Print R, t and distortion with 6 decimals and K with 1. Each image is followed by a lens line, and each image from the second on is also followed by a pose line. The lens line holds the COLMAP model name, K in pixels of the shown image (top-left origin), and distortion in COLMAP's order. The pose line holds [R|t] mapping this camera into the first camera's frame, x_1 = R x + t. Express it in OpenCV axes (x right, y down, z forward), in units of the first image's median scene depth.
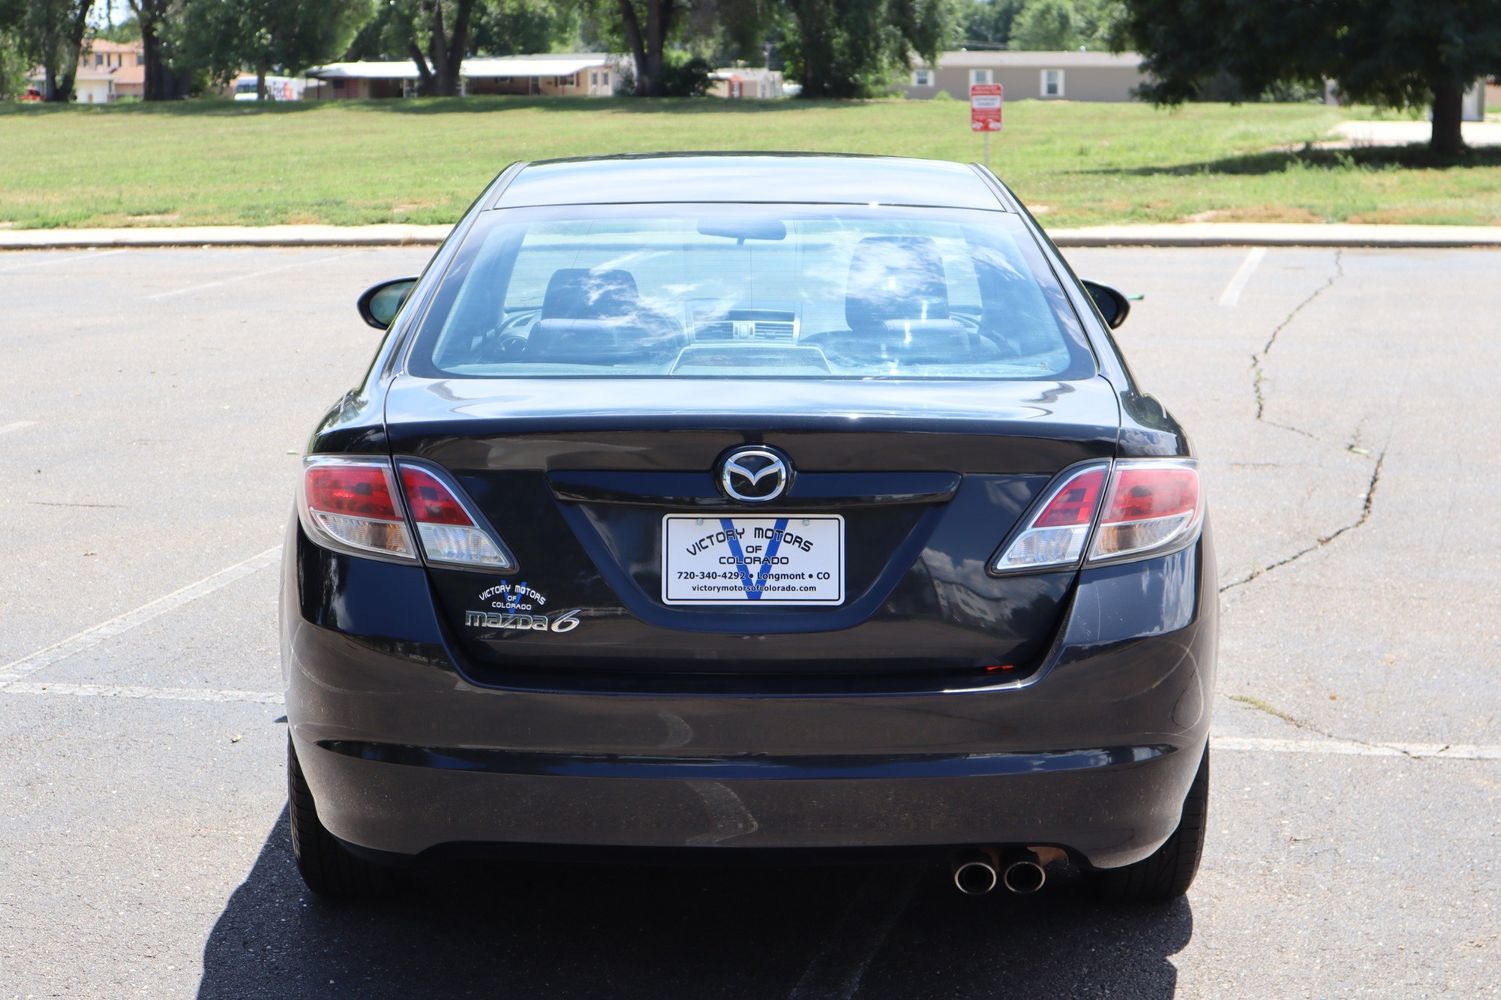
lens RADIAL K [[2940.0, 0, 750.5], [0, 2940.0, 500.0], [0, 0, 1]] dist [-0.215034, 0.074400]
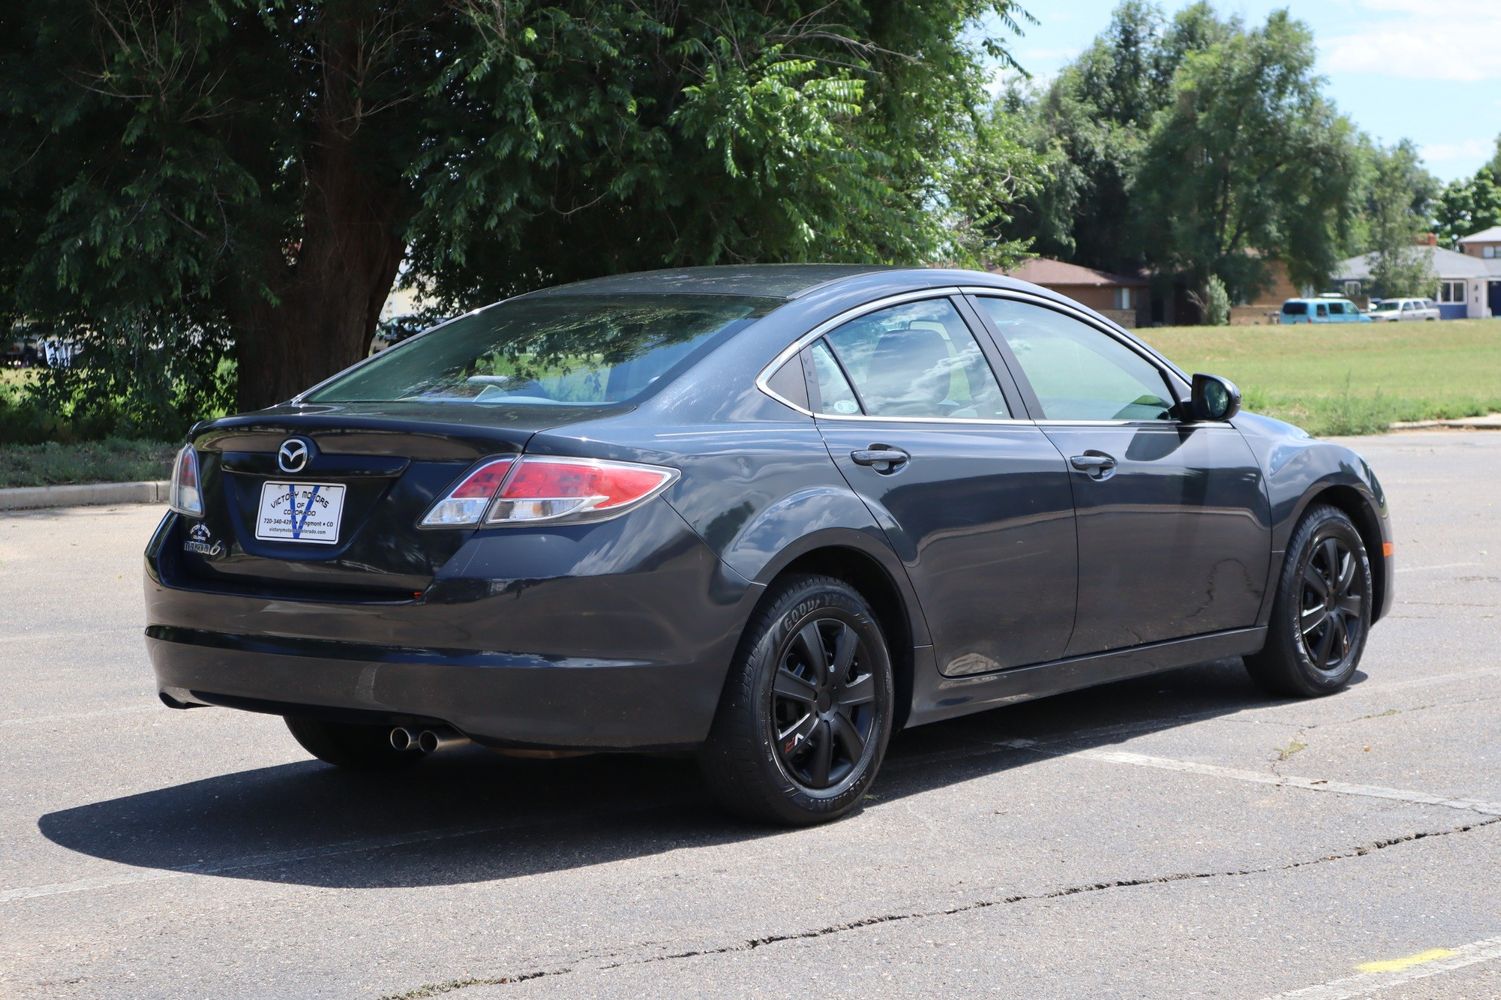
lens RADIAL K [[2940.0, 0, 750.5], [0, 2940.0, 500.0], [0, 0, 1]] dist [-0.215034, 0.074400]
pose [[0.778303, 0.027709, -0.627278, 1.120219], [-0.074135, 0.996093, -0.047983, 0.068826], [0.623497, 0.083849, 0.777316, -0.023773]]
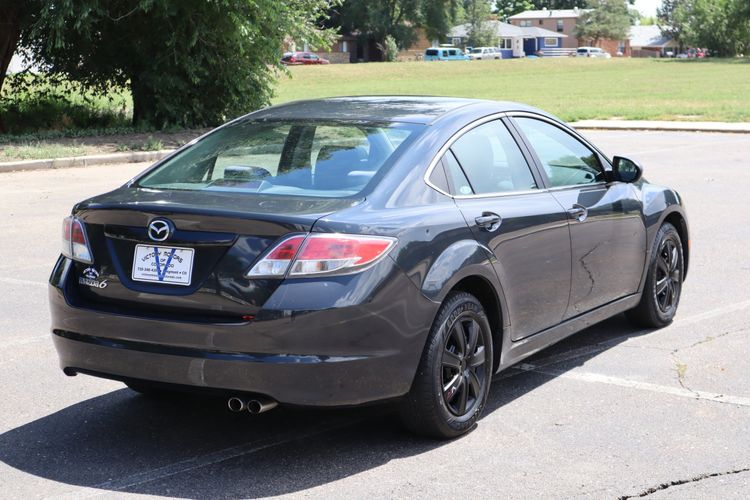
lens RADIAL K [[1469.0, 0, 375.0], [0, 1469.0, 250.0], [0, 0, 1]] dist [-0.215034, 0.074400]
pose [[0.866605, 0.061065, -0.495244, 0.762486], [-0.062732, 0.997942, 0.013277, -0.019413], [0.495036, 0.019562, 0.868652, 0.019341]]
